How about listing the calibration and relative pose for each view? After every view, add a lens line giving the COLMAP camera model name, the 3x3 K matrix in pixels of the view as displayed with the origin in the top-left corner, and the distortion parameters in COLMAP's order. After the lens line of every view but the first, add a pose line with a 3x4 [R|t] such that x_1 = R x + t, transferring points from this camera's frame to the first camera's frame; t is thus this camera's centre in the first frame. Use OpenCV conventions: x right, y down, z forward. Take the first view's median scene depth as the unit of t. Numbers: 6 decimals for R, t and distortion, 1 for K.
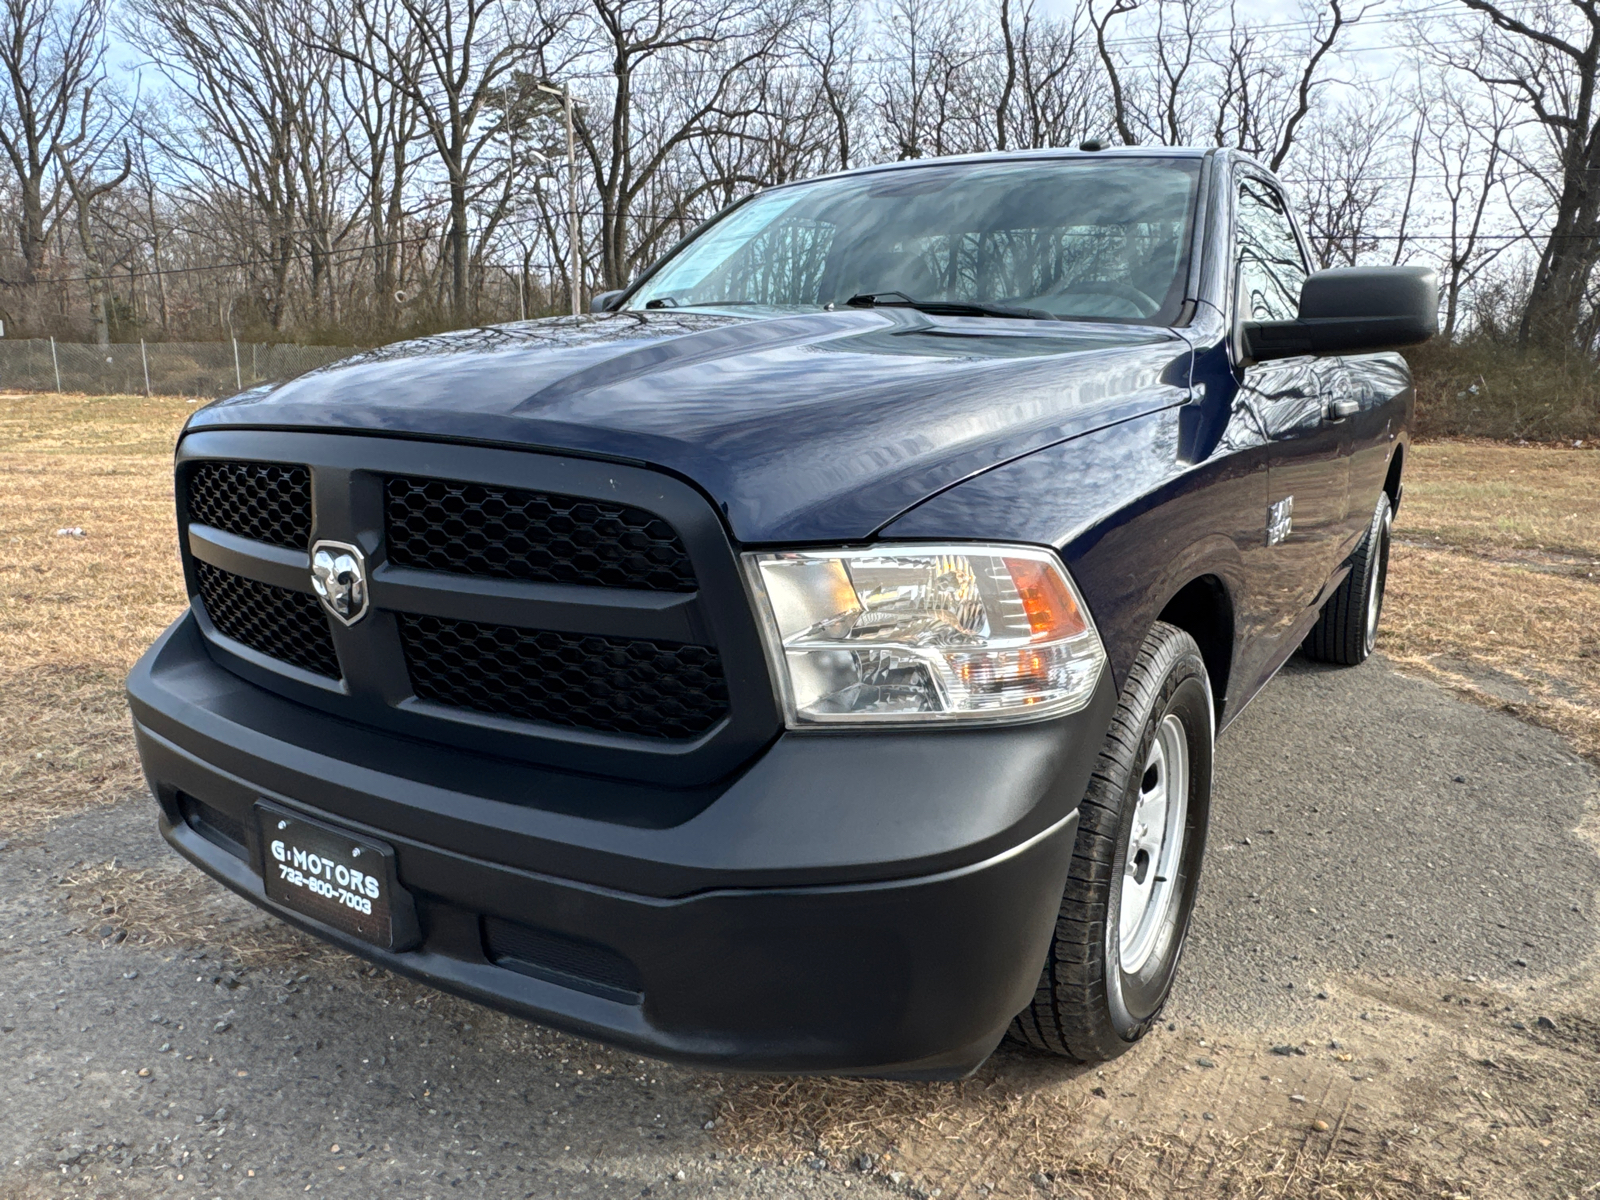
lens RADIAL K [[1122.8, 0, 793.2], [0, 1122.8, 606.0], [0, 0, 1]] dist [-0.005472, 0.005668]
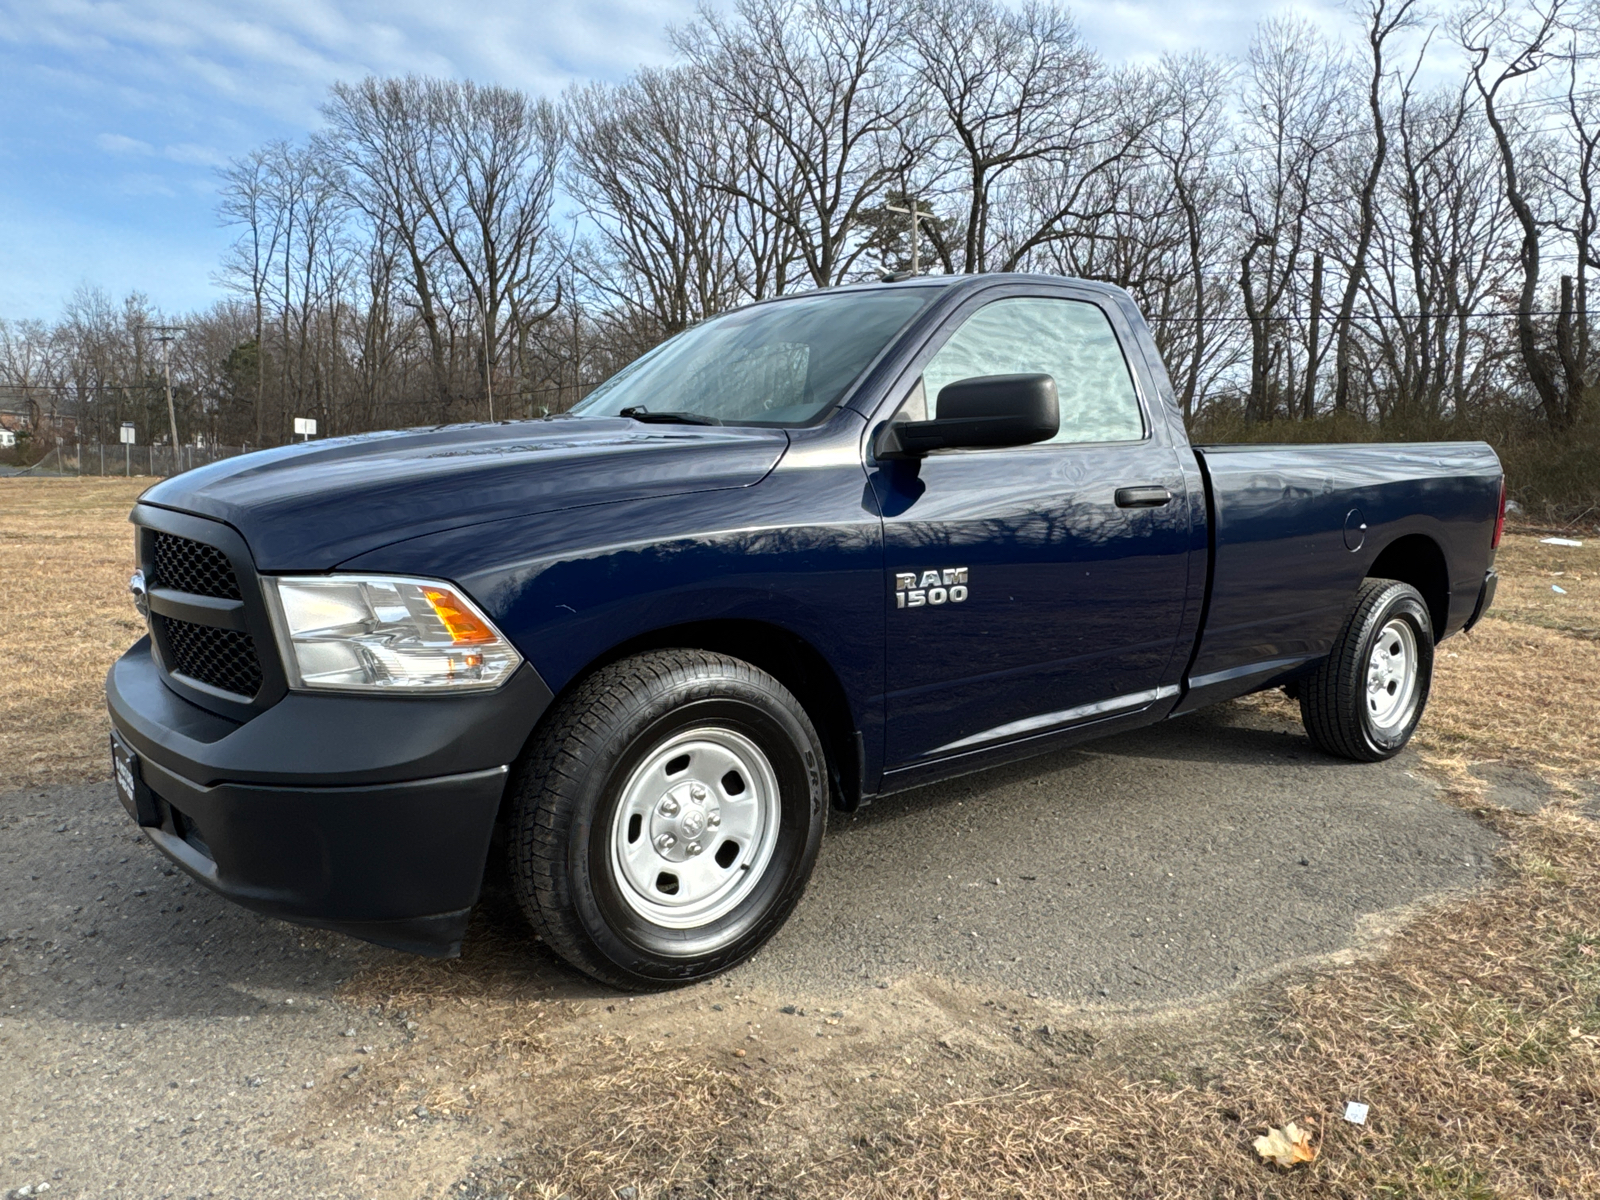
lens RADIAL K [[1122.8, 0, 793.3], [0, 1122.8, 595.2], [0, 0, 1]] dist [-0.005472, 0.005668]
pose [[0.946098, 0.029952, -0.322493, 0.042066], [-0.059465, 0.994852, -0.082055, 0.002328], [0.318375, 0.096809, 0.943009, -0.010104]]
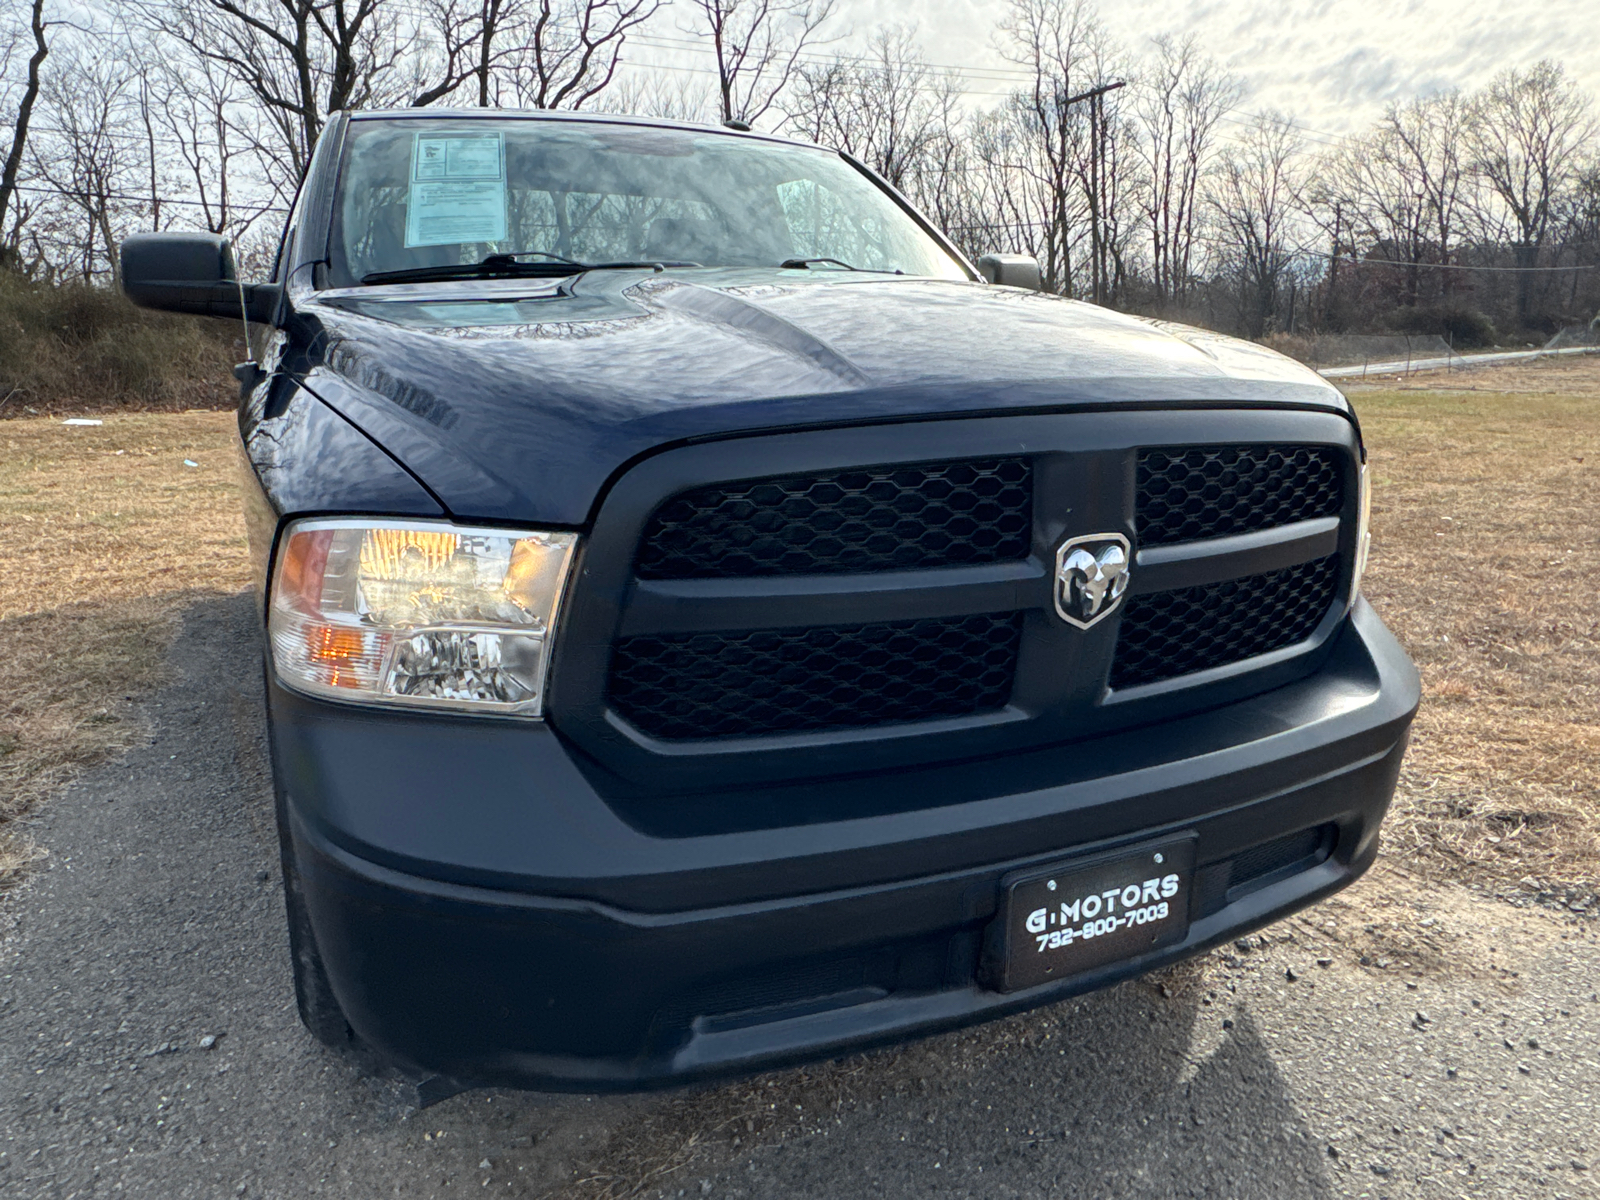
lens RADIAL K [[1122.8, 0, 790.8], [0, 1122.8, 605.8], [0, 0, 1]] dist [-0.005472, 0.005668]
pose [[0.537908, -0.212503, 0.815780, -0.051382], [0.190239, 0.973344, 0.128108, -0.006531], [-0.821258, 0.086283, 0.563995, 0.028652]]
